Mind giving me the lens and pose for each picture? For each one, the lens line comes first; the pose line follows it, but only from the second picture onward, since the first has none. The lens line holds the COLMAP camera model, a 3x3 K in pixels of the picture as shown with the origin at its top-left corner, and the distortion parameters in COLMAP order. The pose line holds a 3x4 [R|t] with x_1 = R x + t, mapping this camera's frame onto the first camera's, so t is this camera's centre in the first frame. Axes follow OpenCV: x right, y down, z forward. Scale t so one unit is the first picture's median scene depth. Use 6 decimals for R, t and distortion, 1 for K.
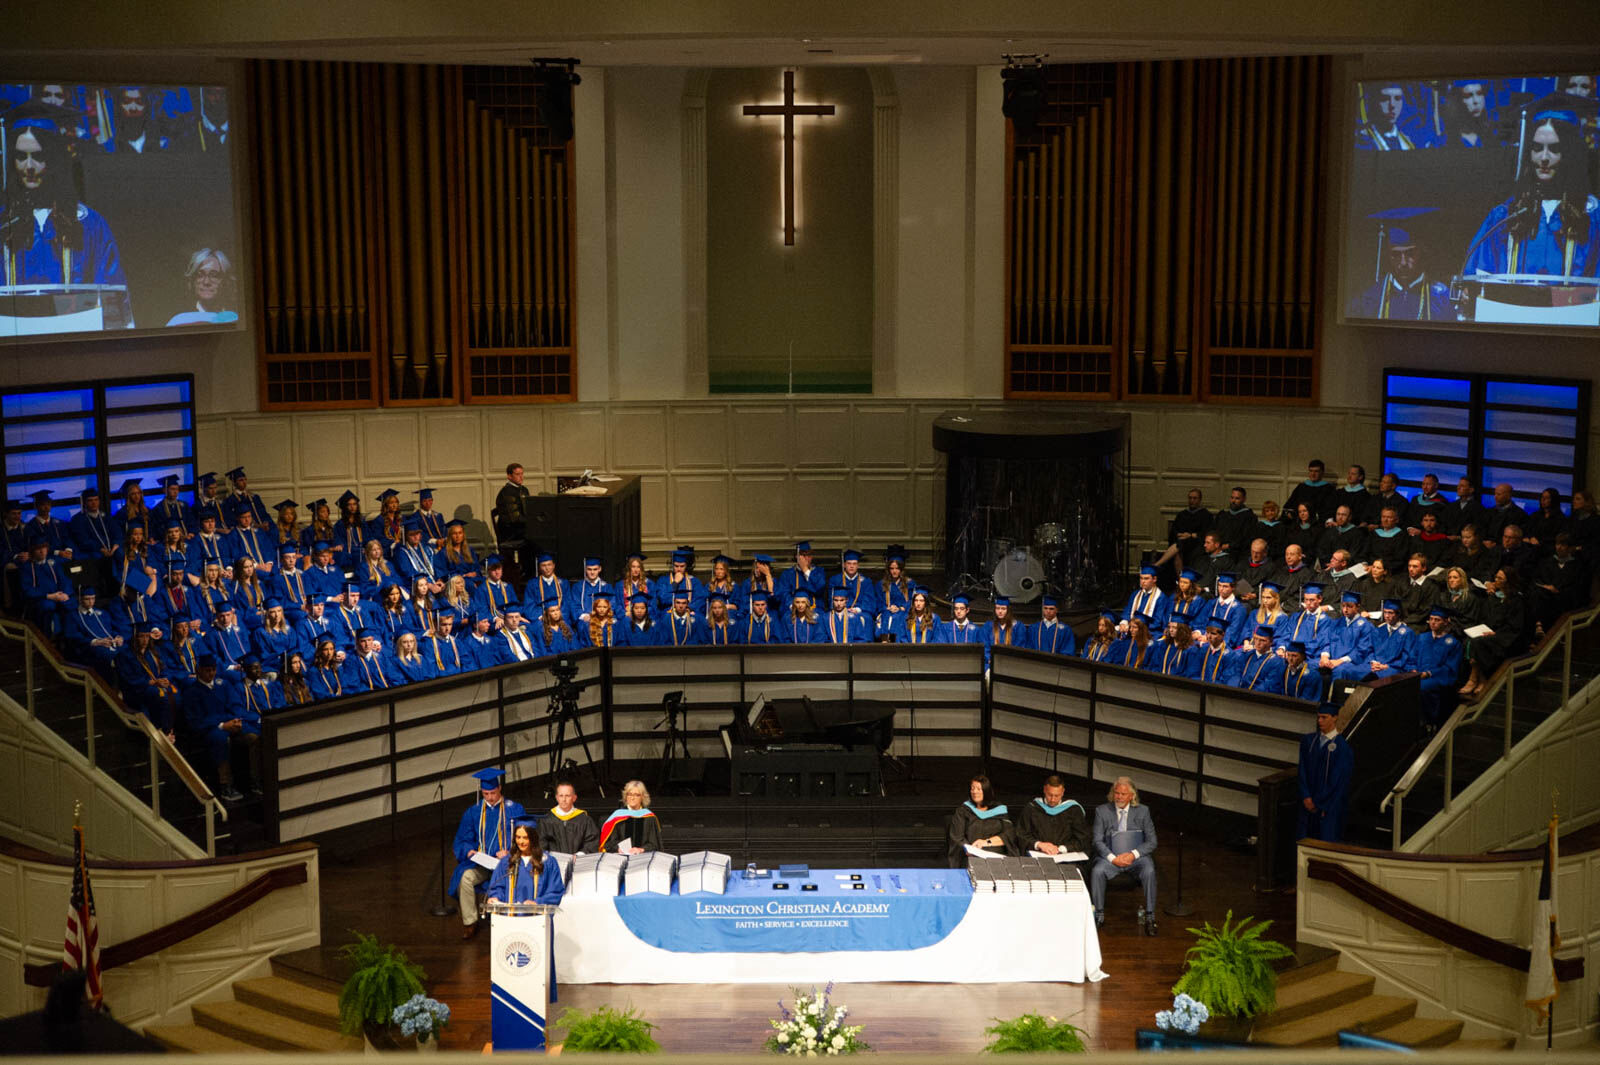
lens RADIAL K [[2423.5, 0, 800.0], [0, 2423.5, 532.5], [0, 0, 1]] dist [0.090308, 0.192271]
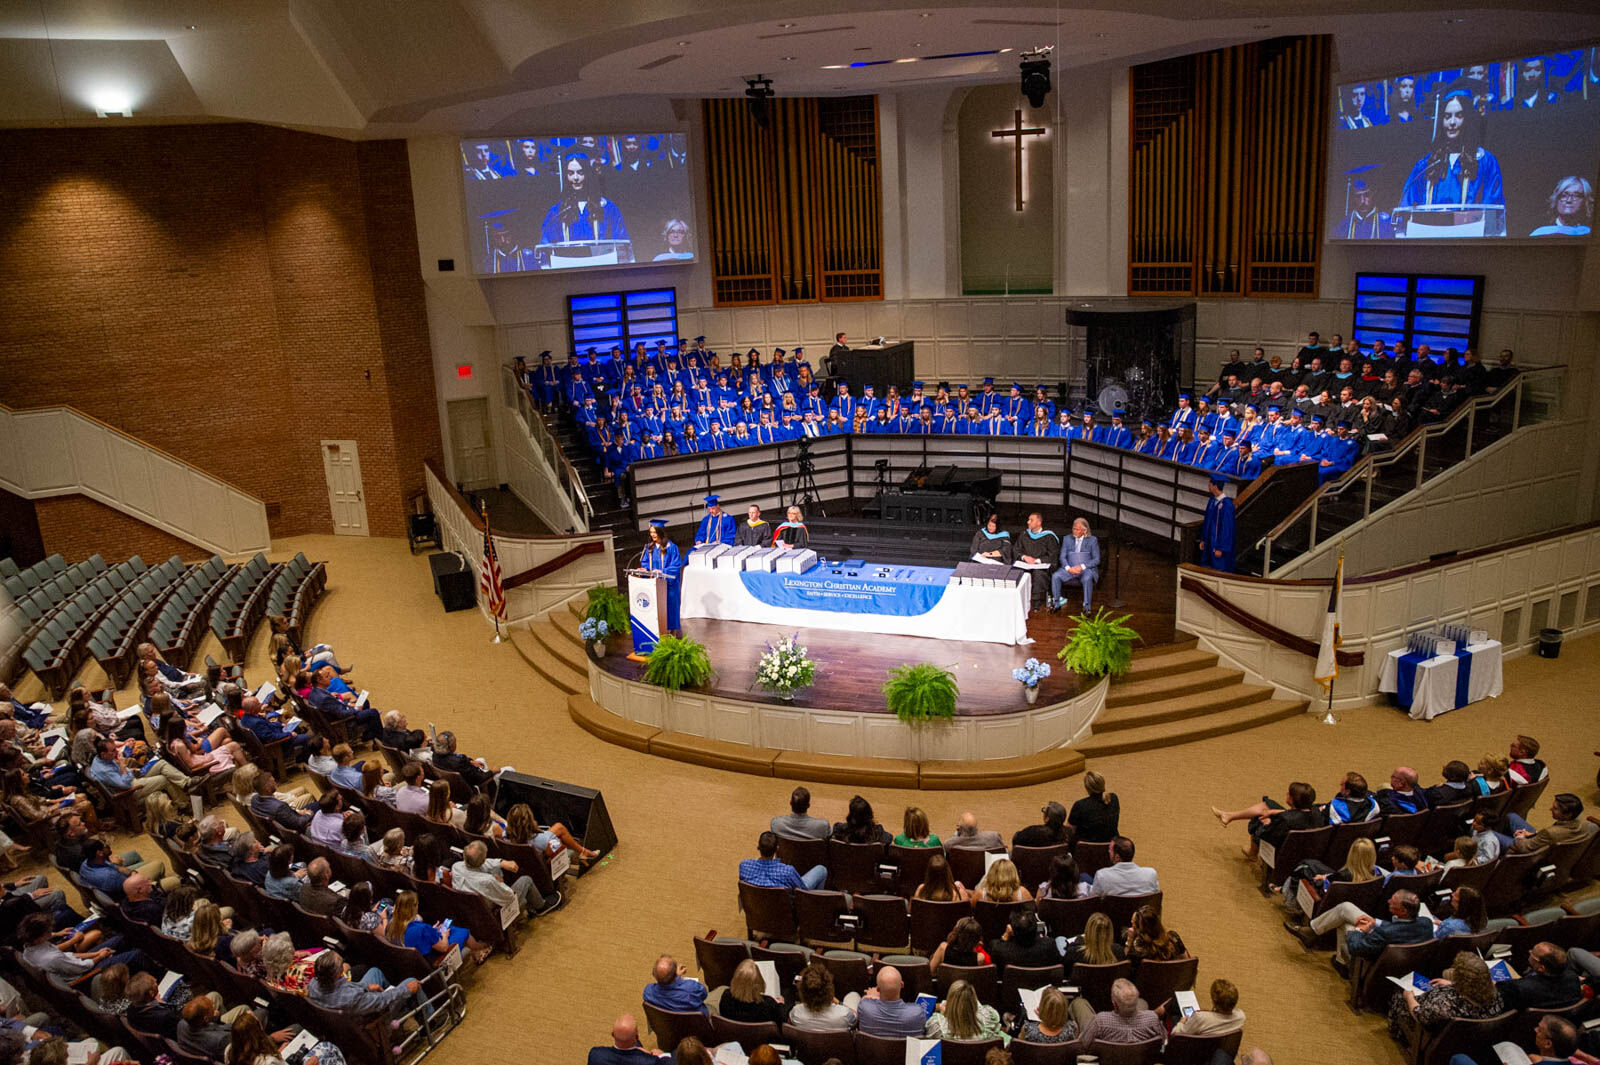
lens RADIAL K [[1143.0, 0, 800.0], [0, 1143.0, 532.5], [0, 0, 1]] dist [-0.138290, 0.105938]
pose [[0.932176, 0.054366, -0.357899, 0.178774], [-0.012260, 0.992833, 0.118881, 0.019867], [0.361797, -0.106430, 0.926162, 0.201787]]
